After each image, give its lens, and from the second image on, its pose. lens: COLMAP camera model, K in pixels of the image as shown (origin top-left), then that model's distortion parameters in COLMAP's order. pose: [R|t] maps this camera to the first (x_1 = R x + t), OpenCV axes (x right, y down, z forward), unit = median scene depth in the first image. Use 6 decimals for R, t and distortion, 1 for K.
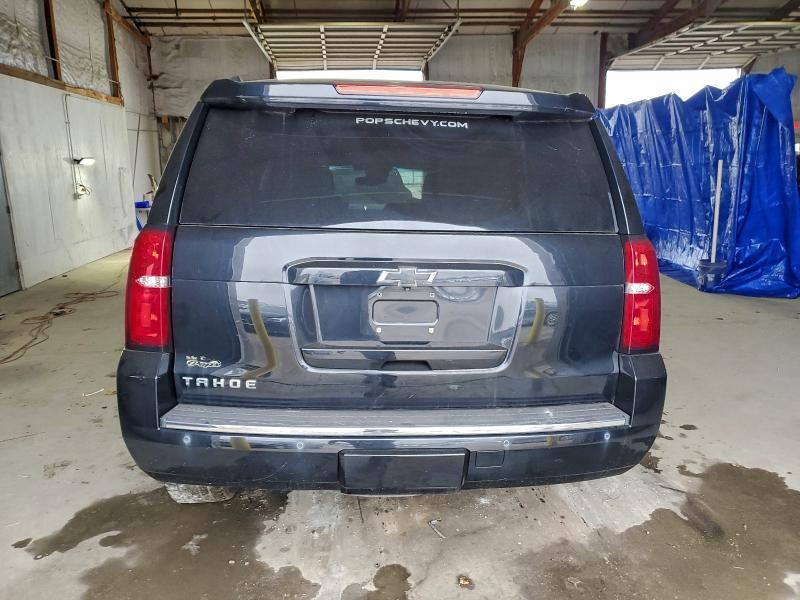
lens RADIAL K [[621.2, 0, 398.2], [0, 621.2, 299.1], [0, 0, 1]] dist [0.014745, 0.003689]
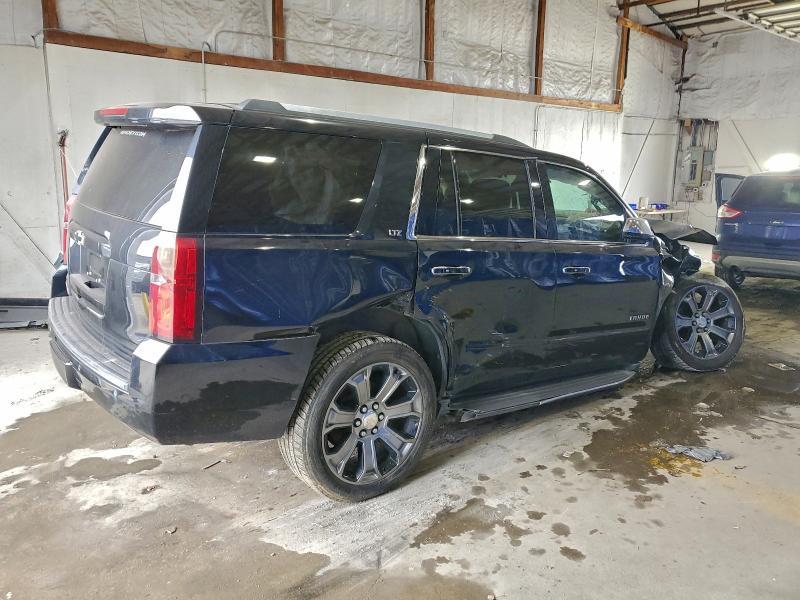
lens RADIAL K [[621.2, 0, 394.1], [0, 621.2, 296.7], [0, 0, 1]] dist [0.014745, 0.003689]
pose [[0.540883, 0.192203, -0.818843, 0.266150], [-0.200006, 0.975007, 0.096745, -0.030977], [0.816972, 0.111446, 0.565806, 0.125738]]
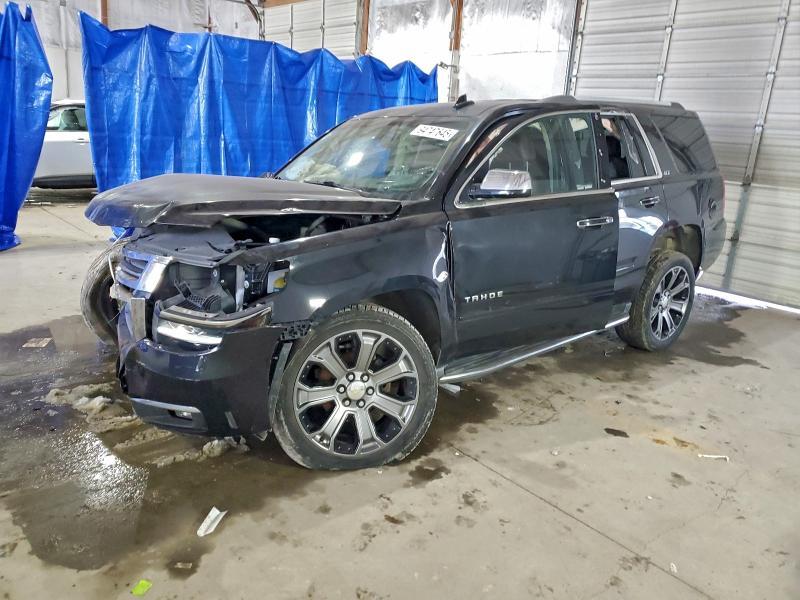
lens RADIAL K [[621.2, 0, 397.3], [0, 621.2, 296.6], [0, 0, 1]] dist [0.014745, 0.003689]
pose [[-0.569467, -0.234554, 0.787840, -0.299653], [0.116258, 0.925811, 0.359664, -0.118758], [-0.813752, 0.296409, -0.499950, 0.584045]]
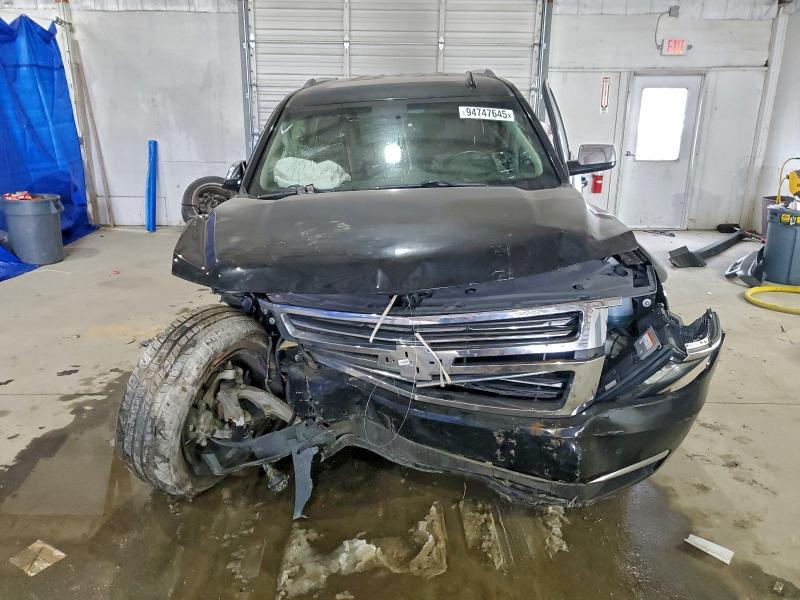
lens RADIAL K [[621.2, 0, 394.2], [0, 621.2, 303.5], [0, 0, 1]] dist [0.014745, 0.003689]
pose [[-0.992829, -0.022761, 0.117355, -0.051915], [0.037956, 0.870885, 0.490018, -0.148141], [-0.113356, 0.490959, -0.863777, 0.691346]]
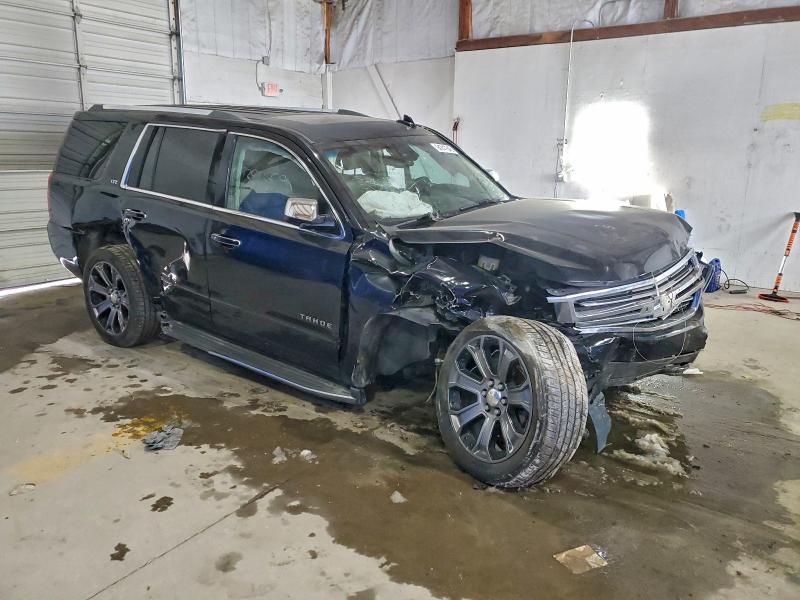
lens RADIAL K [[621.2, 0, 398.1], [0, 621.2, 299.8], [0, 0, 1]] dist [0.014745, 0.003689]
pose [[-0.663129, 0.194588, -0.722769, 0.237722], [-0.156526, 0.908217, 0.388125, -0.139022], [0.731956, 0.370509, -0.571807, 0.621023]]
